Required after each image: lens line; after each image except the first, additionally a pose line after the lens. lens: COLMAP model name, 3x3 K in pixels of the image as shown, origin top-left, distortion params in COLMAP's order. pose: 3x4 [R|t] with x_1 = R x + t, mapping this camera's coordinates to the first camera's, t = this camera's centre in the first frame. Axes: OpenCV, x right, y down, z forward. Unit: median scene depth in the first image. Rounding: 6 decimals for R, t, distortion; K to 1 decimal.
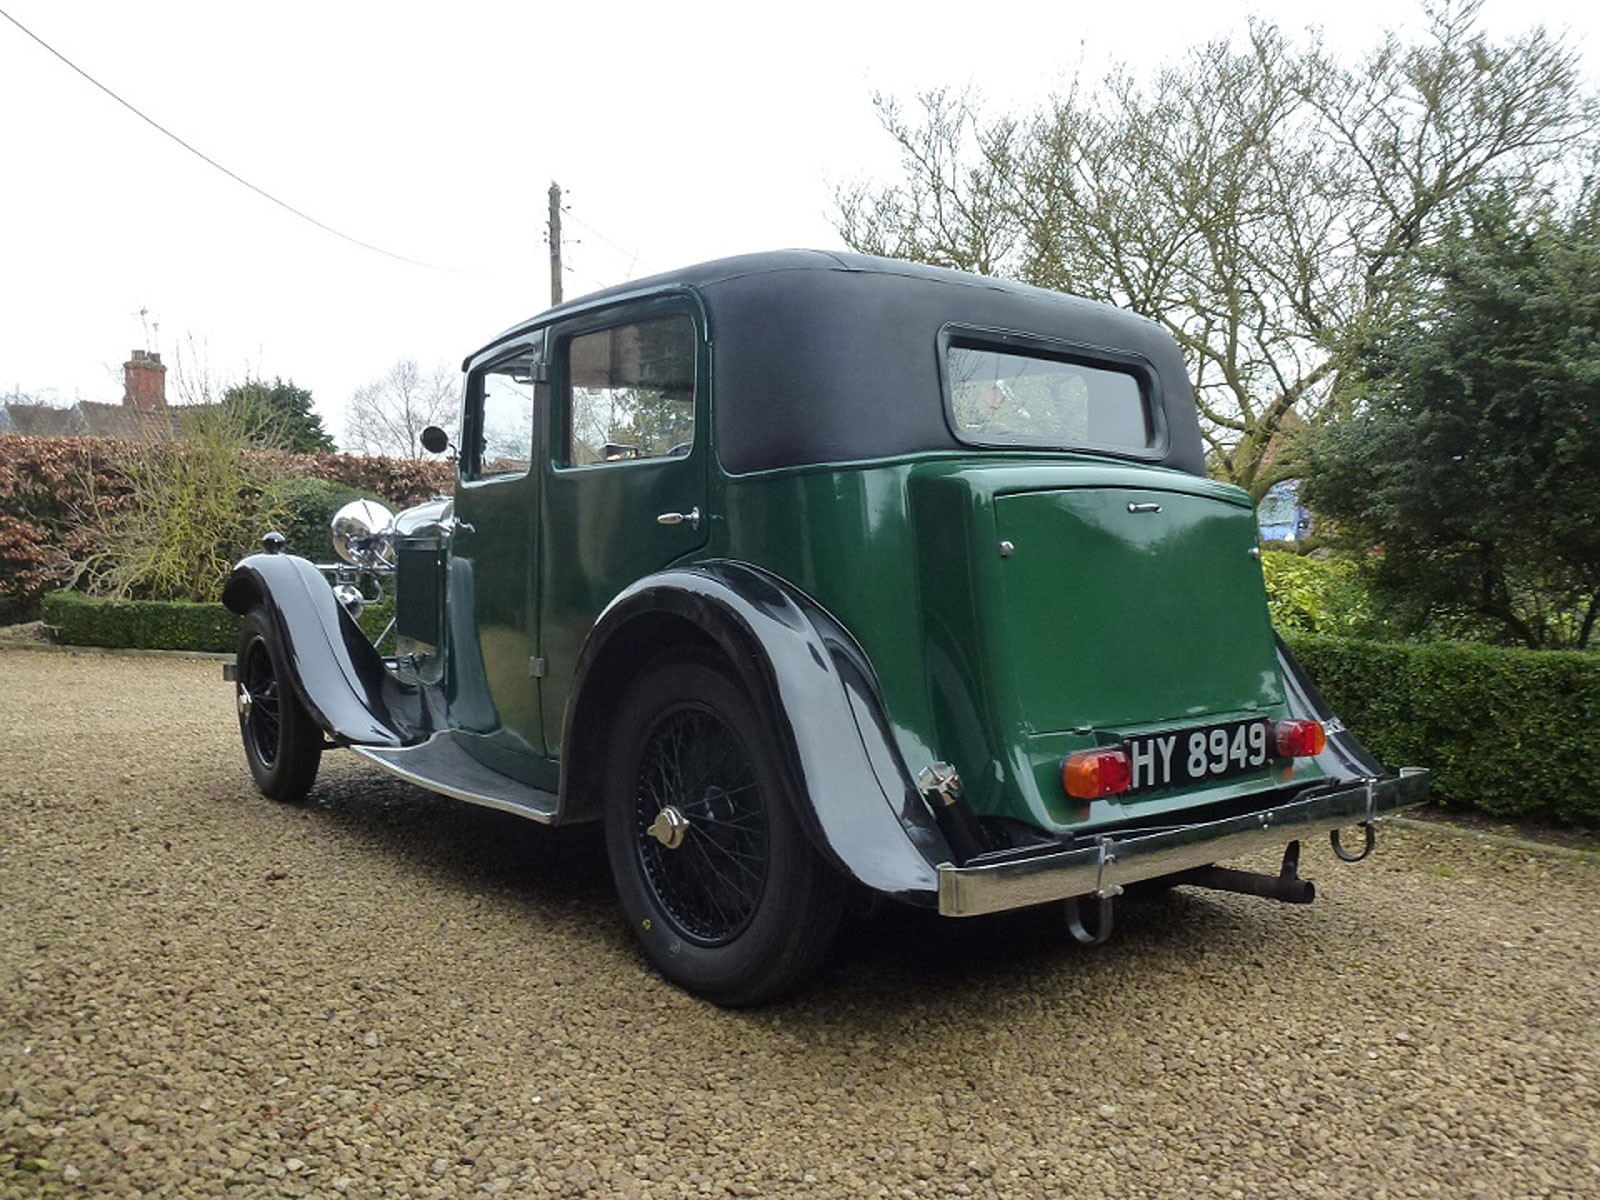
lens RADIAL K [[1322.3, 0, 800.0], [0, 1322.3, 600.0], [0, 0, 1]] dist [-0.052568, 0.000197]
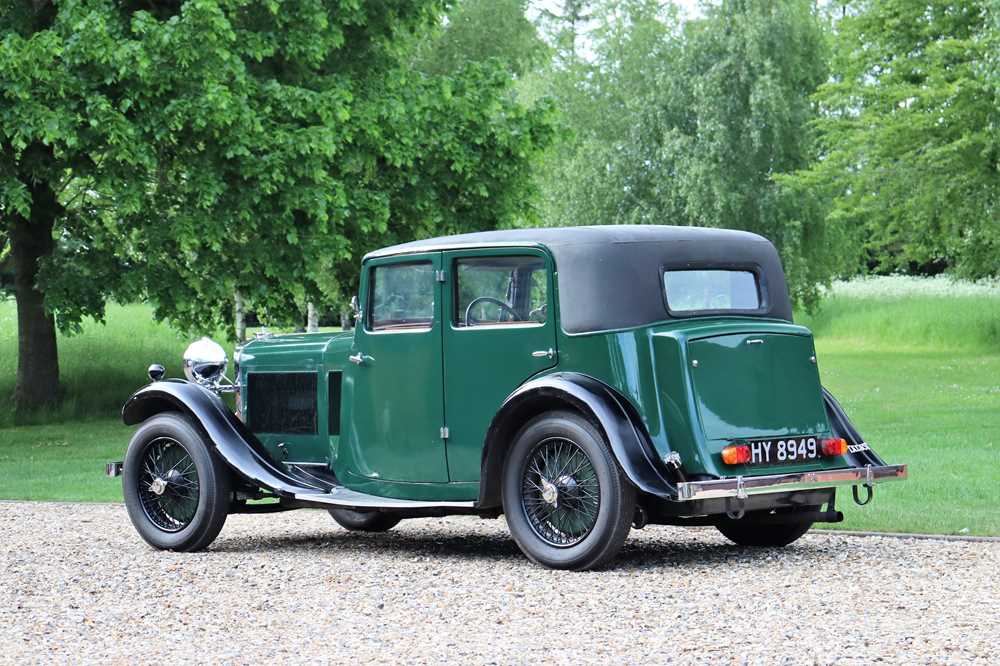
lens RADIAL K [[2621.0, 0, 503.1], [0, 2621.0, 313.4], [0, 0, 1]] dist [0.310818, 0.451644]
pose [[0.993201, -0.034753, 0.111104, -0.647241], [0.039915, 0.998208, -0.044579, 0.062168], [-0.109356, 0.048710, 0.992808, -3.342390]]
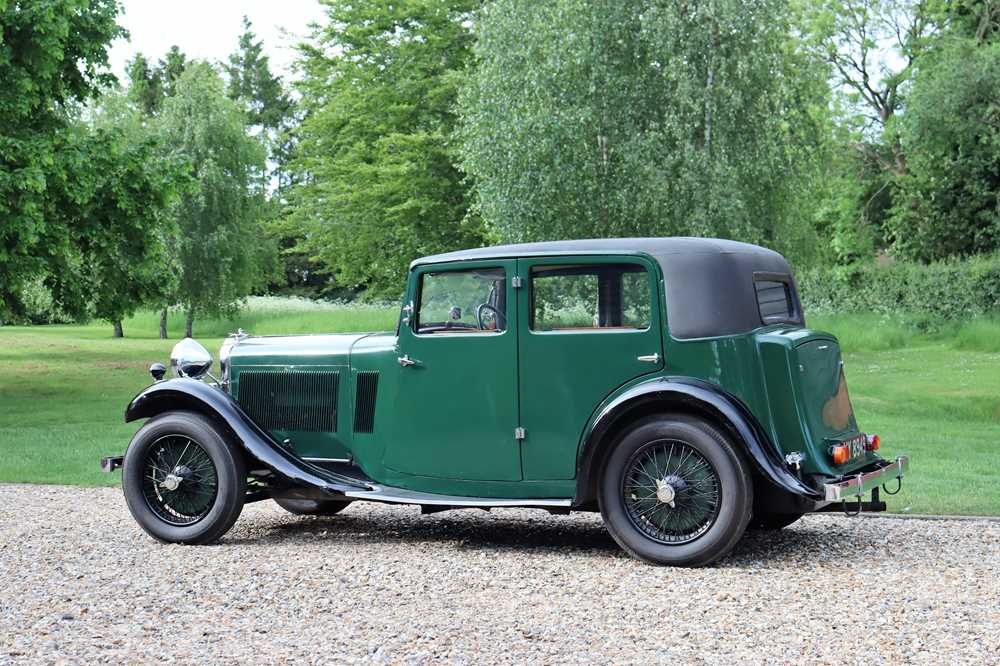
lens RADIAL K [[1628.3, 0, 476.5], [0, 1628.3, 330.6], [0, 0, 1]] dist [0.069988, 0.217813]
pose [[0.905687, -0.028132, 0.423012, -1.569464], [0.042641, 0.998781, -0.024874, -0.053892], [-0.421796, 0.040566, 0.905783, -1.429956]]
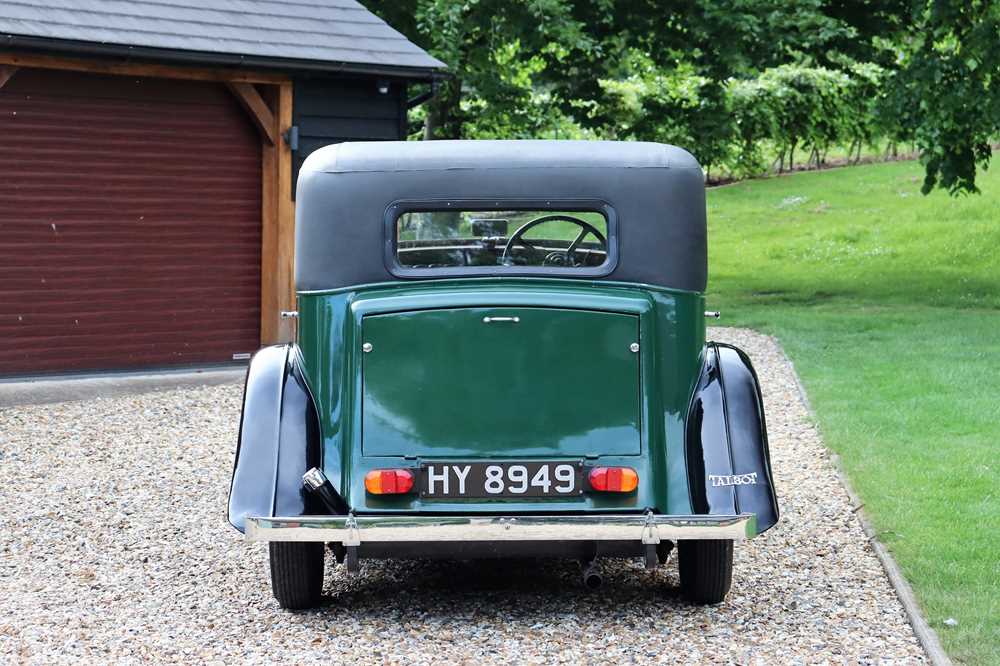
lens RADIAL K [[2621.0, 0, 503.1], [0, 2621.0, 313.4], [0, 0, 1]] dist [0.310818, 0.451644]
pose [[0.785214, 0.034856, -0.618242, 2.178892], [-0.012696, 0.999111, 0.040205, -0.202502], [0.619094, -0.023720, 0.784959, -1.420831]]
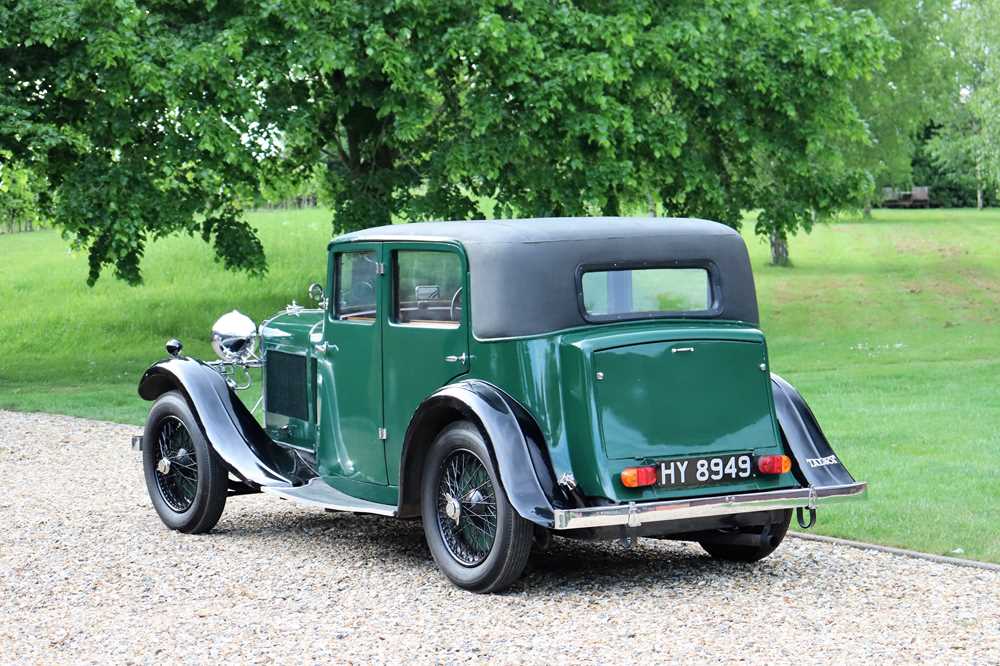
lens RADIAL K [[2472.7, 0, 533.9], [0, 2472.7, 333.2], [0, 0, 1]] dist [0.420191, 0.039874]
pose [[0.994731, -0.020914, -0.100363, 0.420006], [0.021949, 0.999717, 0.009212, -0.137209], [0.100142, -0.011366, 0.994908, -2.837646]]
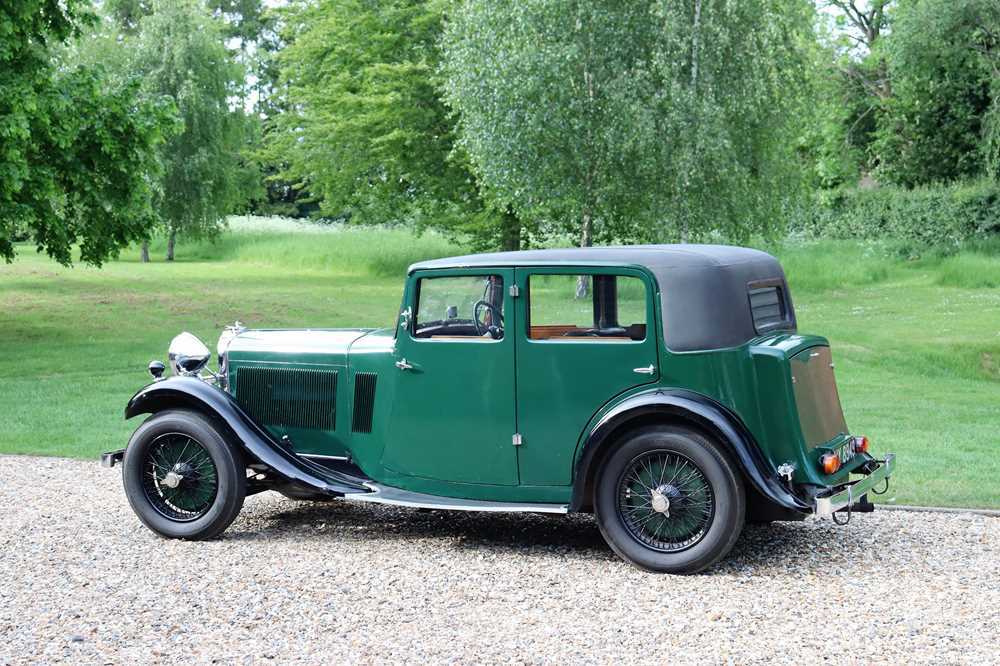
lens RADIAL K [[1630.3, 0, 486.0], [0, 1630.3, 336.0], [0, 0, 1]] dist [0.106454, -0.007954]
pose [[0.898211, -0.053404, 0.436308, -1.610167], [0.042493, 0.998493, 0.034736, -0.236790], [-0.437505, -0.012660, 0.899127, -1.462113]]
